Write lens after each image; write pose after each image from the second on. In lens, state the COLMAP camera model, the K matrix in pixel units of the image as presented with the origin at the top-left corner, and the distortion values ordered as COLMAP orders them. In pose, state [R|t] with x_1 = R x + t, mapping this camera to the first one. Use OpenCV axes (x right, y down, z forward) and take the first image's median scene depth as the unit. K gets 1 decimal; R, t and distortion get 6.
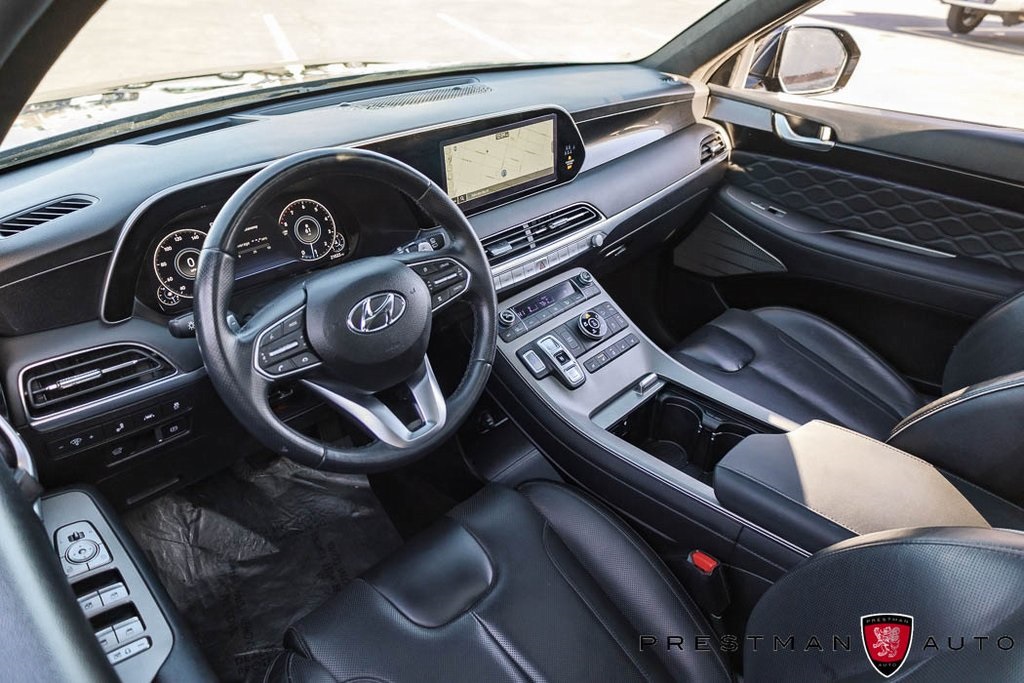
lens RADIAL K [[667.7, 0, 515.4], [0, 667.7, 345.2], [0, 0, 1]] dist [0.023781, -0.013360]
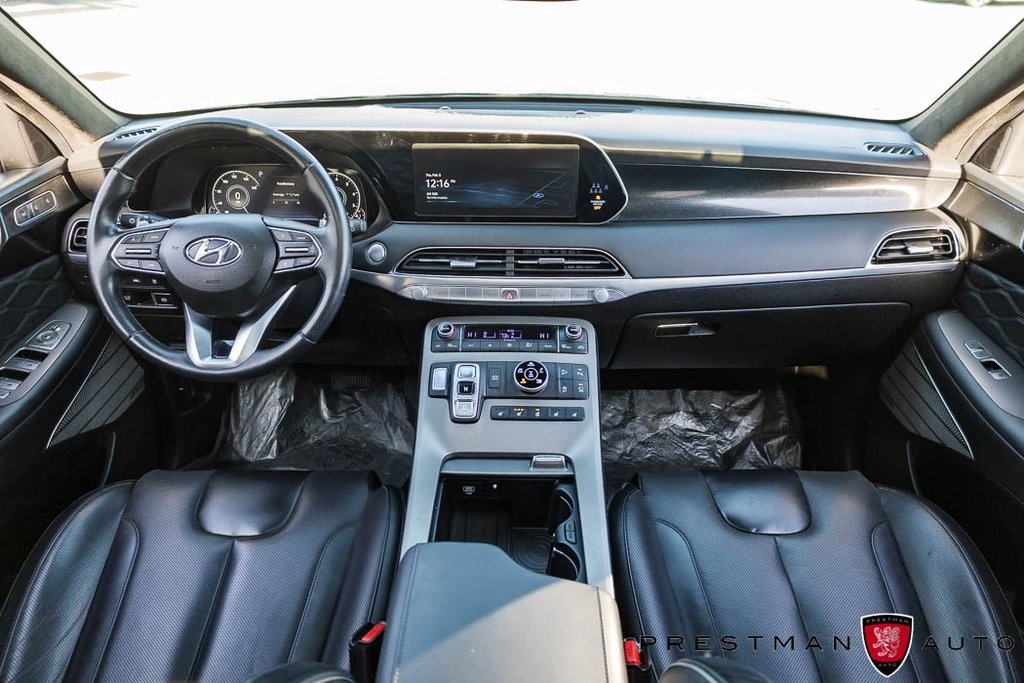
lens RADIAL K [[667.7, 0, 507.8], [0, 667.7, 341.0], [0, 0, 1]] dist [0.023781, -0.013360]
pose [[0.675344, 0.344154, -0.652280, 0.756122], [-0.382233, 0.919720, 0.089511, -0.161036], [0.630721, 0.188872, 0.752674, 0.337299]]
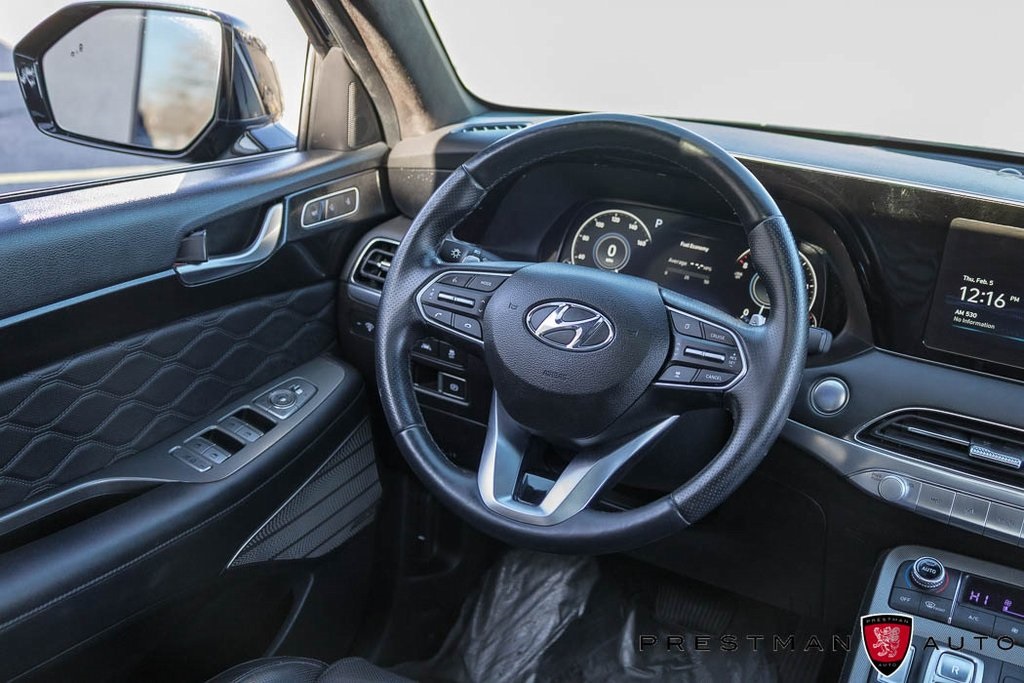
lens RADIAL K [[1164.7, 0, 507.1], [0, 1164.7, 340.8], [0, 0, 1]] dist [0.005758, 0.000000]
pose [[0.290414, 0.328072, -0.898904, 0.676611], [-0.580091, 0.807456, 0.107283, -0.099332], [0.761022, 0.490289, 0.424809, 0.320324]]
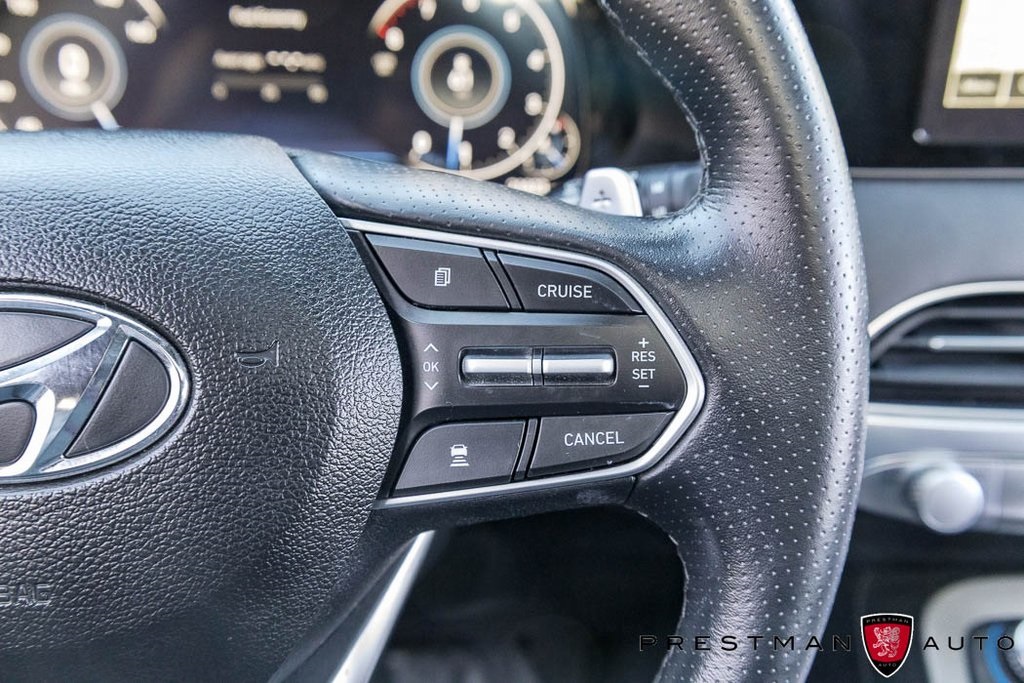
lens RADIAL K [[1082.5, 0, 511.6], [0, 1082.5, 347.4], [0, 0, 1]] dist [0.065396, 0.000000]
pose [[0.711017, 0.340617, -0.615171, 0.055029], [-0.379662, 0.922329, 0.071875, -0.101110], [0.591872, 0.182453, 0.785111, 0.635091]]
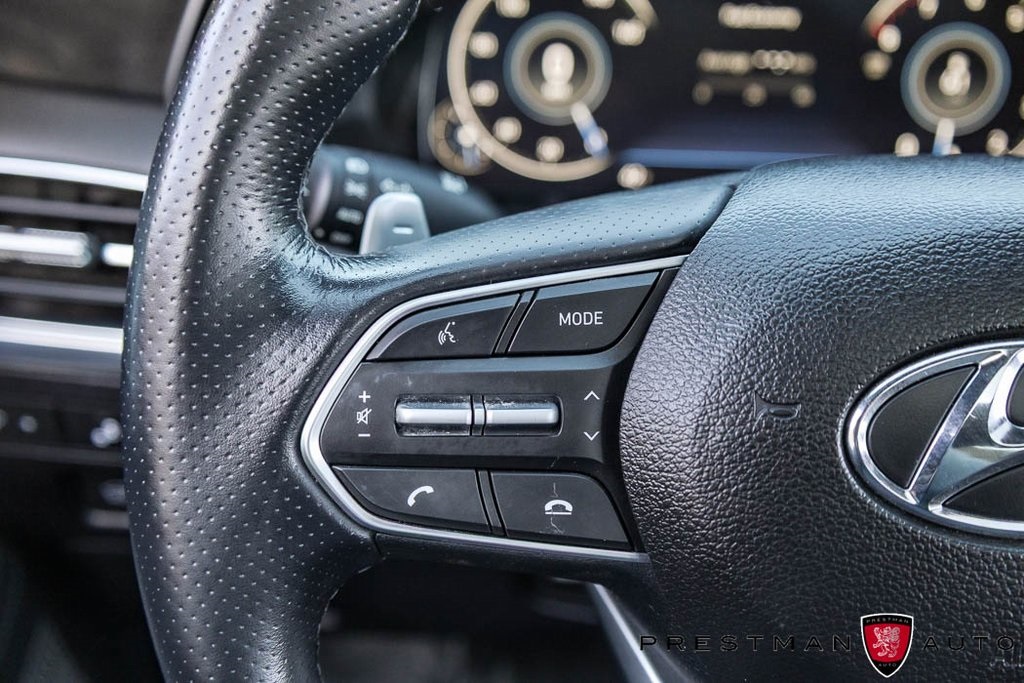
lens RADIAL K [[1112.4, 0, 520.8], [0, 1112.4, 331.9], [0, 0, 1]] dist [0.115985, 0.000000]
pose [[0.702615, 0.353528, -0.617536, -0.096704], [-0.394988, 0.915638, 0.074780, -0.032420], [0.591876, 0.191377, 0.782980, 0.512261]]
